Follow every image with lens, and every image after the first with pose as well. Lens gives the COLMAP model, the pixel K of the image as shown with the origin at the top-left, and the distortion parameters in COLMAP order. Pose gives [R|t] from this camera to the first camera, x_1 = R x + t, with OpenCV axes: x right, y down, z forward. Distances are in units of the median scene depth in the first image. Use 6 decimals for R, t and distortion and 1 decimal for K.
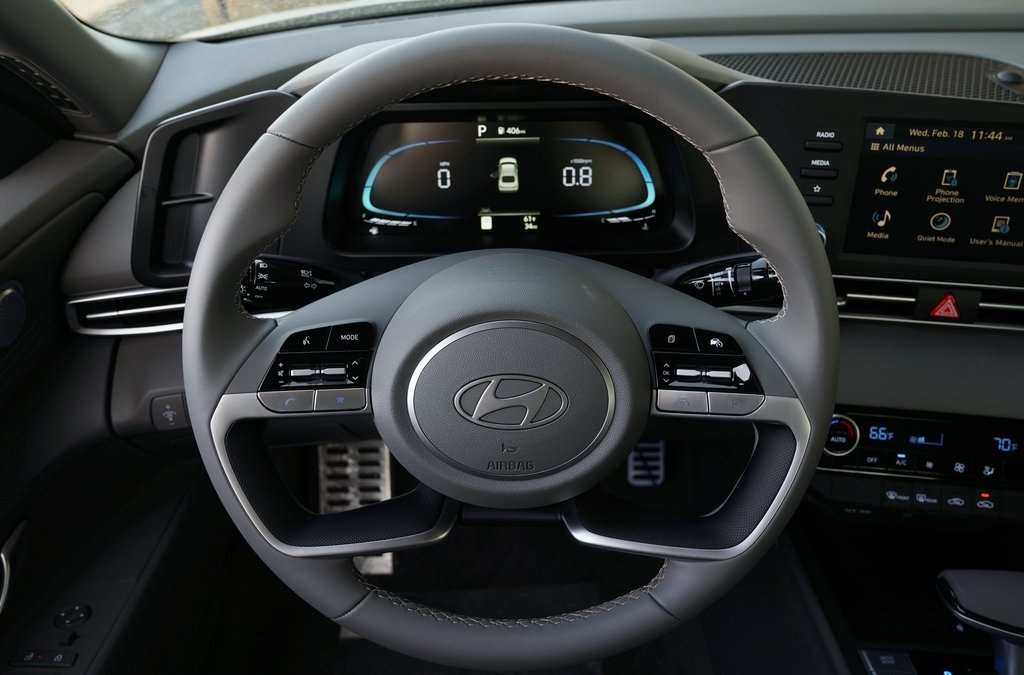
lens RADIAL K [[851.8, 0, 512.0], [0, 851.8, 337.5], [0, 0, 1]] dist [-0.096298, 0.134801]
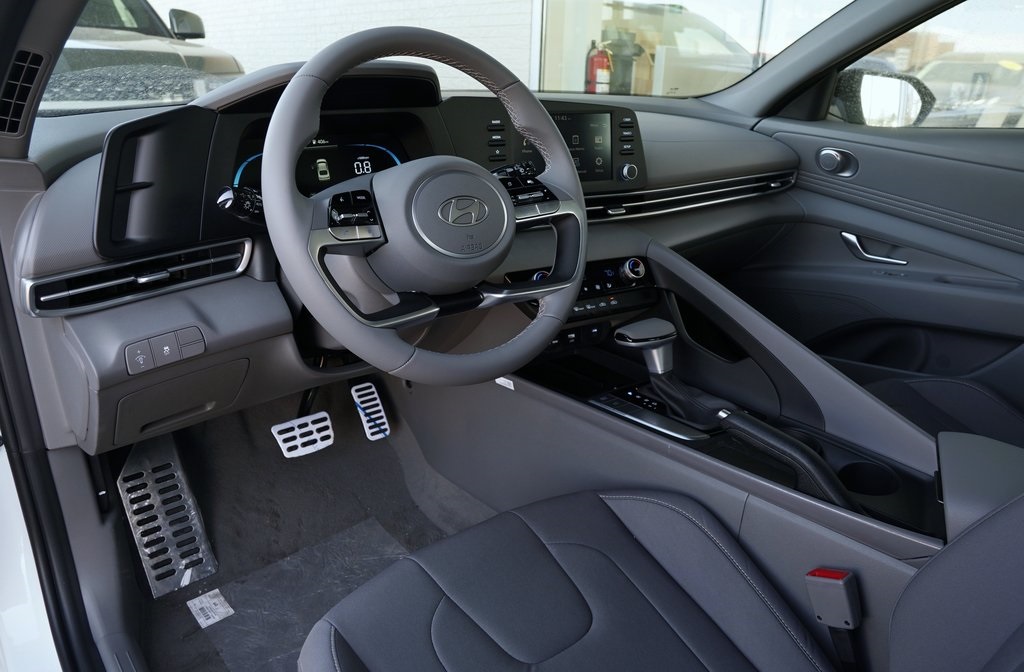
lens RADIAL K [[713.4, 0, 512.0], [0, 713.4, 336.0], [0, 0, 1]] dist [-0.096973, 0.000197]
pose [[0.760915, -0.203895, 0.615983, -0.652426], [0.327203, 0.940375, -0.092918, 0.357331], [-0.560309, 0.272254, 0.782260, -0.128960]]
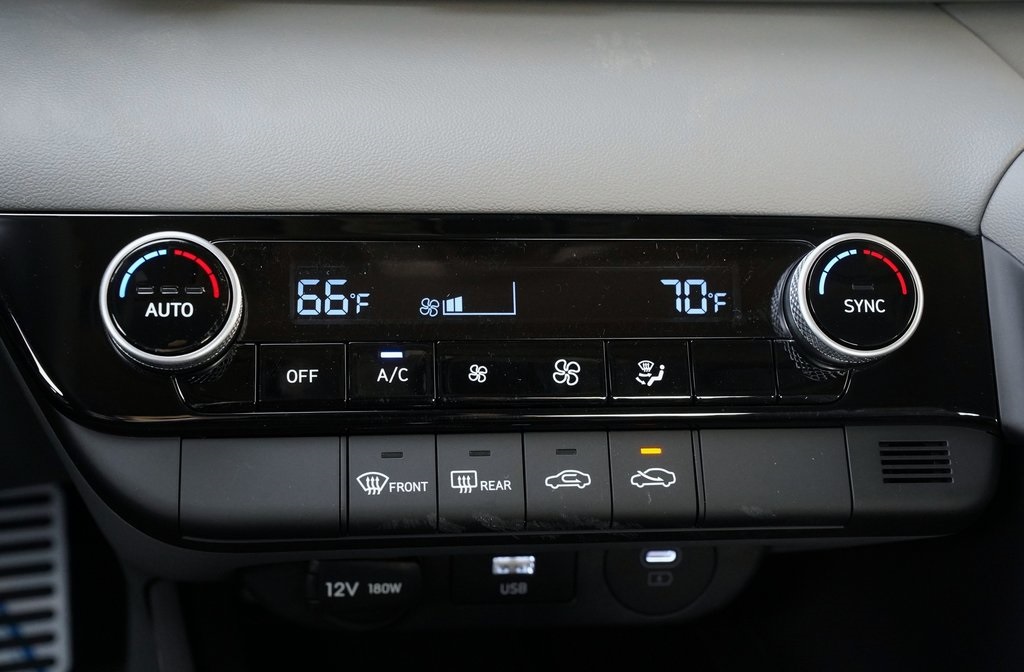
lens RADIAL K [[1453.4, 0, 512.0], [0, 1453.4, 336.0], [0, 0, 1]] dist [0.157408, 0.001143]
pose [[0.963379, -0.067273, 0.259567, 0.381165], [0.099738, 0.988463, -0.113992, 0.209747], [-0.248903, 0.135706, 0.958974, 0.480164]]
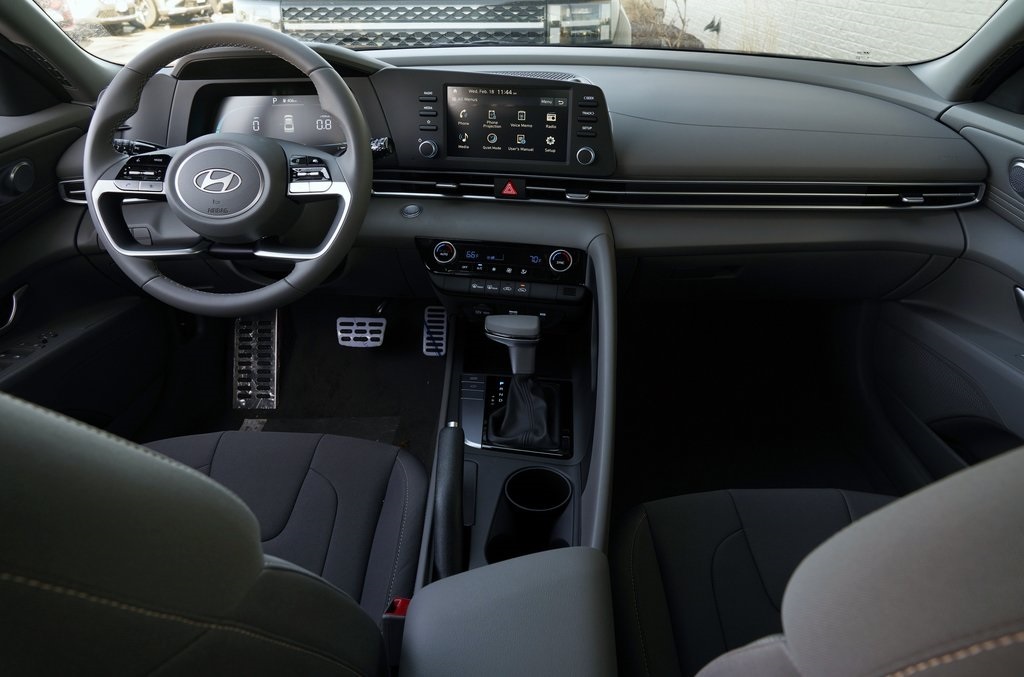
lens RADIAL K [[705.5, 0, 512.0], [0, 705.5, 338.5], [0, 0, 1]] dist [-0.133517, 0.094939]
pose [[0.999674, 0.022117, -0.012762, 0.581550], [-0.023052, 0.996647, -0.078505, 0.441601], [0.010983, 0.078774, 0.996832, -0.560155]]
